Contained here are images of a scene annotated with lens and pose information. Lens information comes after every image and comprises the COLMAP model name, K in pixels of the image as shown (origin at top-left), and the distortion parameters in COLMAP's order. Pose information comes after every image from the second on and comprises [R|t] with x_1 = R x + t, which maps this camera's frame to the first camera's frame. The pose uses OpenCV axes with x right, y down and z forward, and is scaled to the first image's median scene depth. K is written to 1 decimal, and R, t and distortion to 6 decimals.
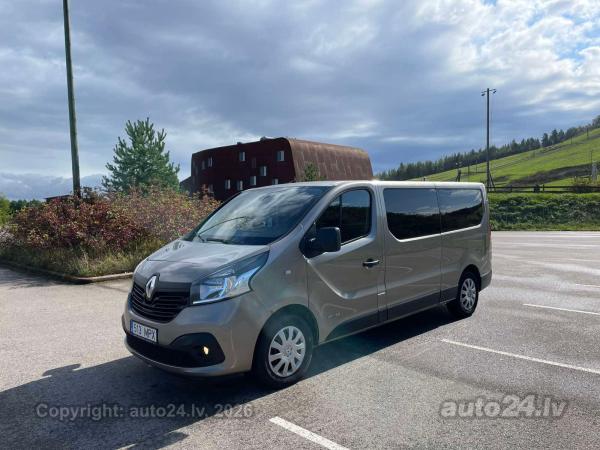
lens RADIAL K [[466.0, 0, 296.4], [0, 466.0, 209.2], [0, 0, 1]] dist [0.079099, -0.098207]
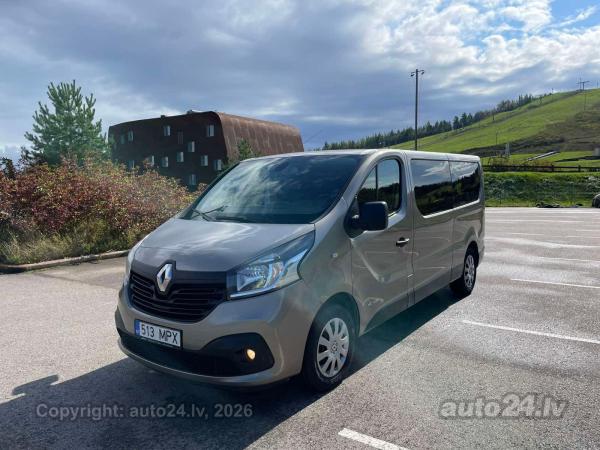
lens RADIAL K [[466.0, 0, 301.6], [0, 466.0, 220.2], [0, 0, 1]] dist [0.079099, -0.098207]
pose [[0.984187, -0.012597, 0.176686, -0.186364], [0.000424, 0.997633, 0.068766, 0.011952], [-0.177134, -0.067604, 0.981862, 0.159338]]
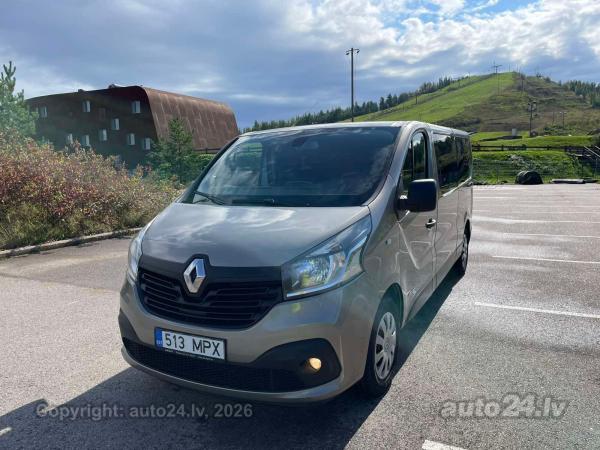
lens RADIAL K [[466.0, 0, 302.7], [0, 466.0, 227.7], [0, 0, 1]] dist [0.079099, -0.098207]
pose [[0.944769, -0.049548, 0.323969, -0.315915], [0.008750, 0.991967, 0.126193, 0.016942], [-0.327619, -0.116388, 0.937614, 0.301772]]
